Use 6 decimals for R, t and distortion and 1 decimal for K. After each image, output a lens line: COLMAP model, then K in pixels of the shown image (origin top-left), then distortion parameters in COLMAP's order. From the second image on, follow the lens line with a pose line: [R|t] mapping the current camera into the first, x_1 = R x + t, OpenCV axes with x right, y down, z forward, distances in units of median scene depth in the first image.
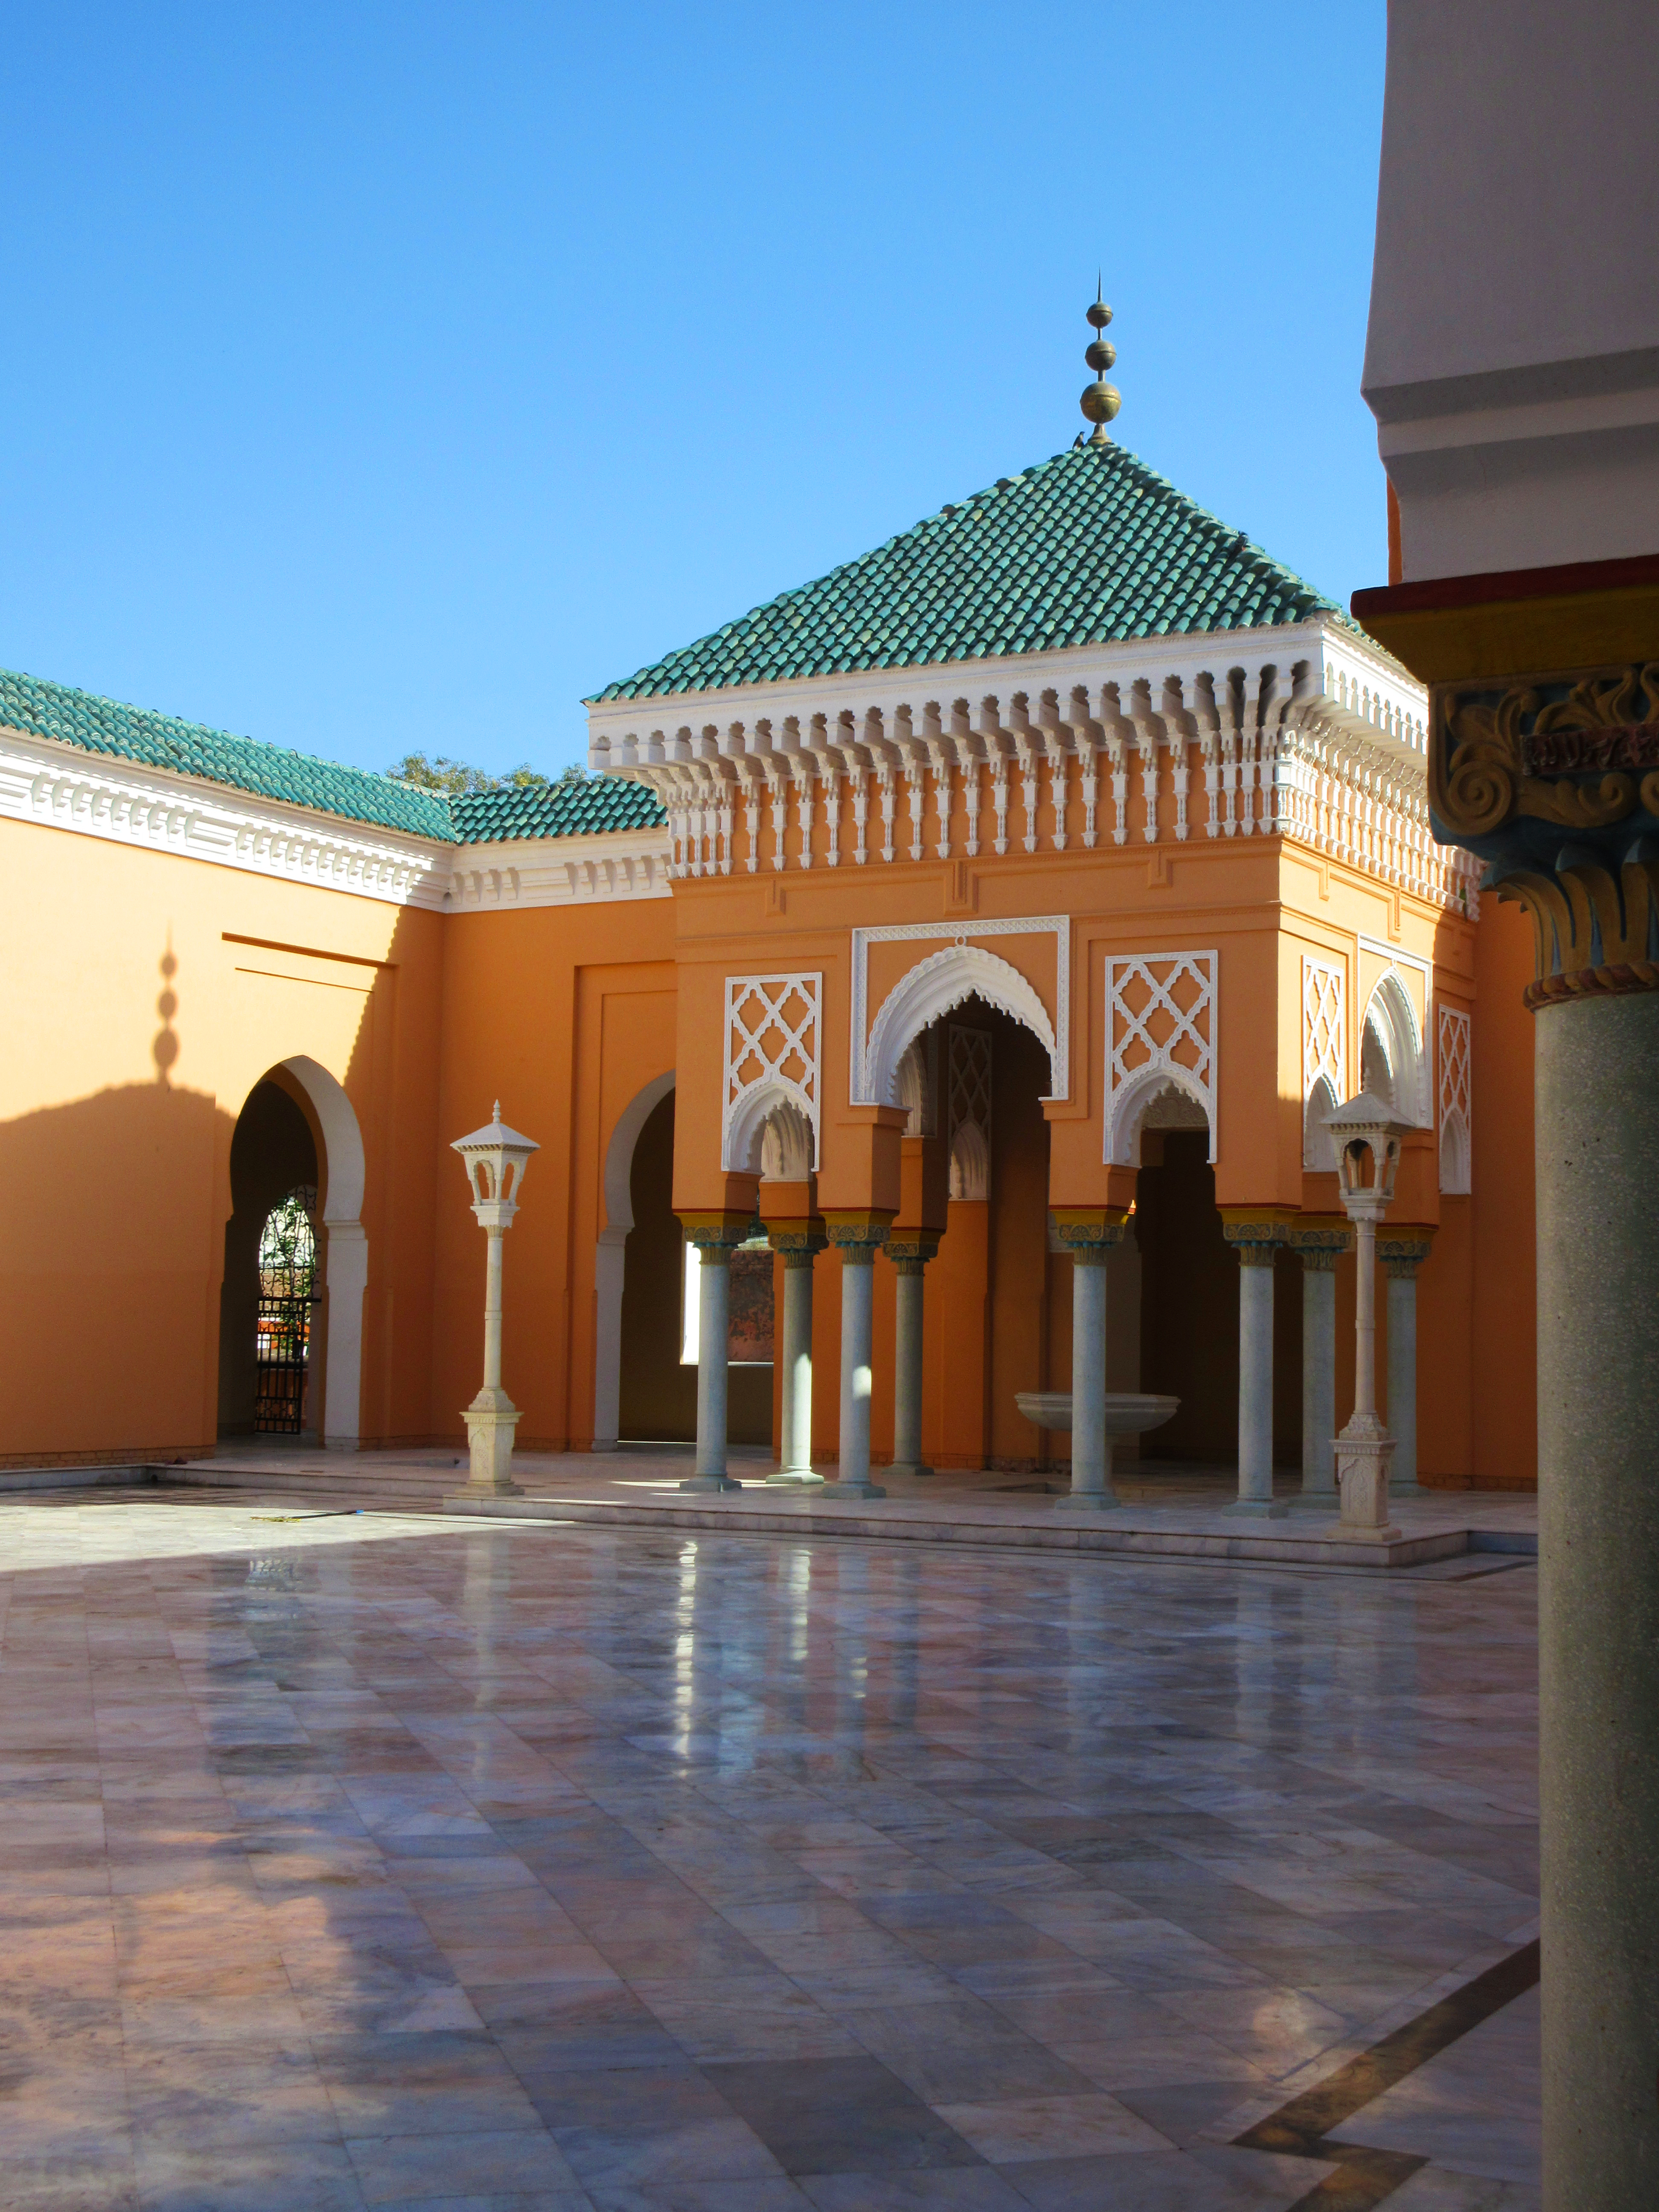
lens RADIAL K [[2767.2, 0, 829.5], [0, 2767.2, 1106.0], [0, 0, 1]] dist [-0.004474, -0.009021]
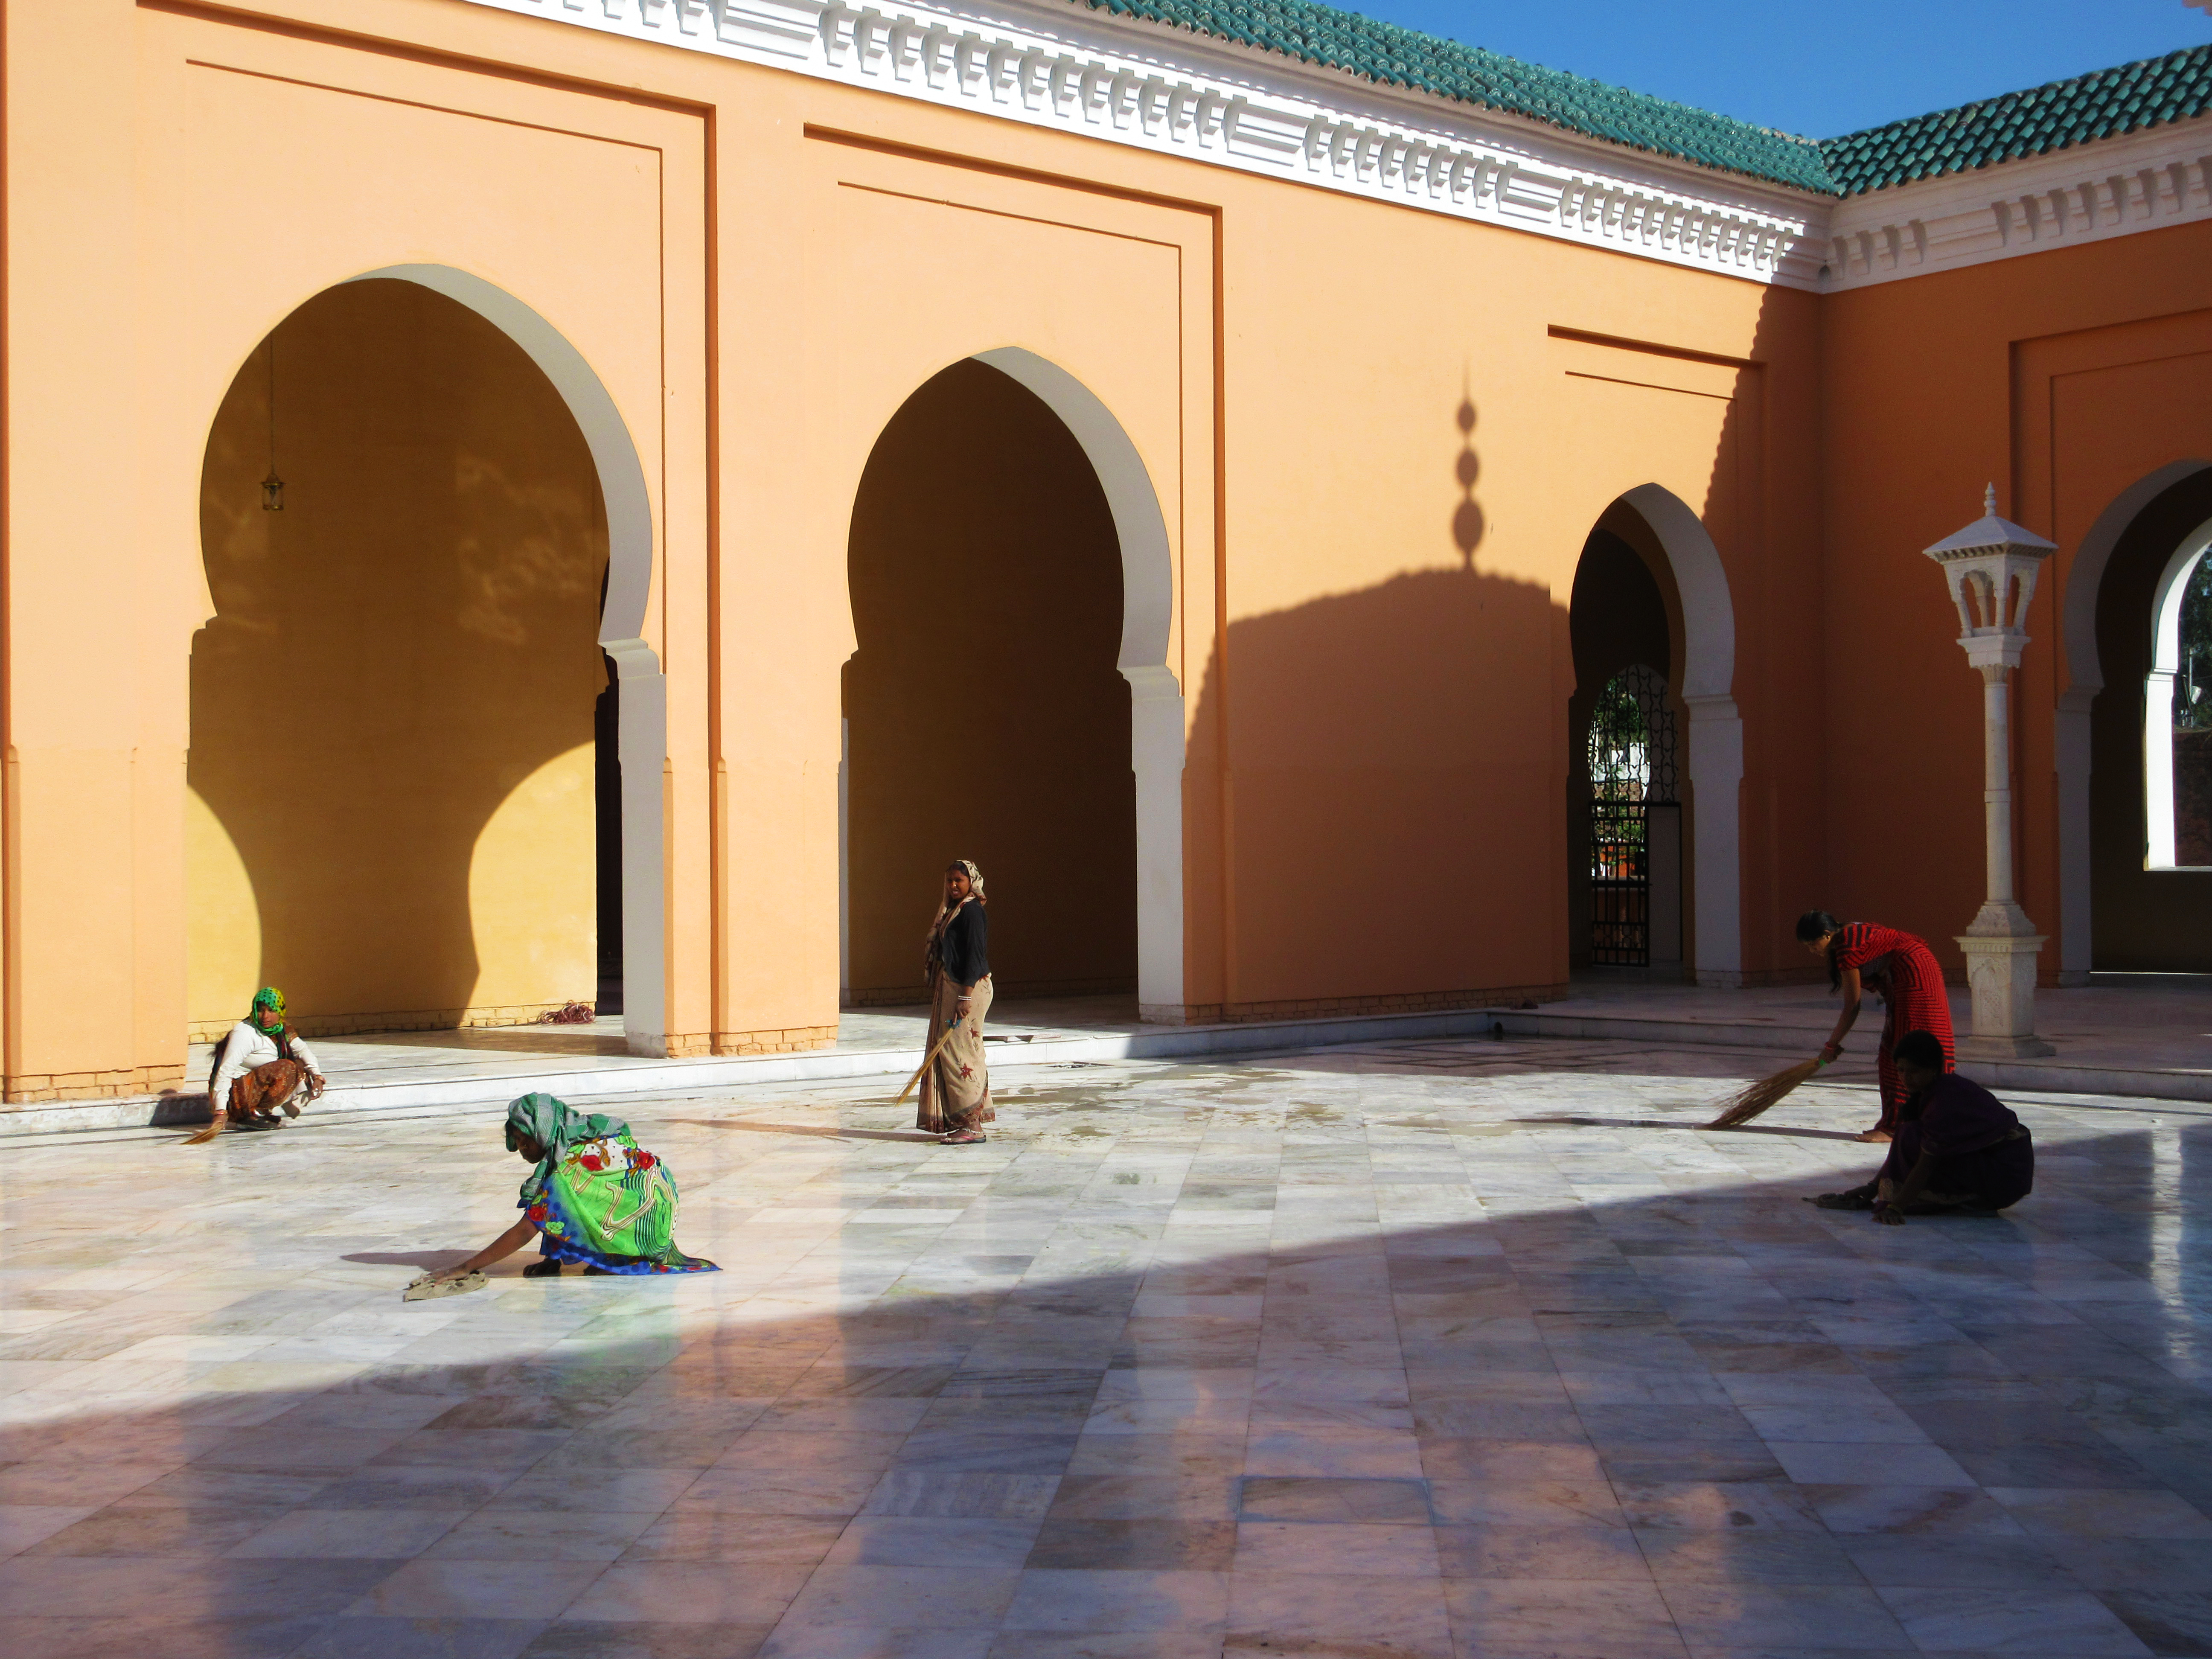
lens RADIAL K [[2729.3, 0, 1106.0], [0, 2729.3, 829.5], [0, 0, 1]] dist [0.011050, 0.002376]
pose [[0.939622, -0.027074, -0.341141, -0.076447], [0.051029, 0.996805, 0.061440, 0.024036], [0.338388, -0.075138, 0.938002, 0.224148]]
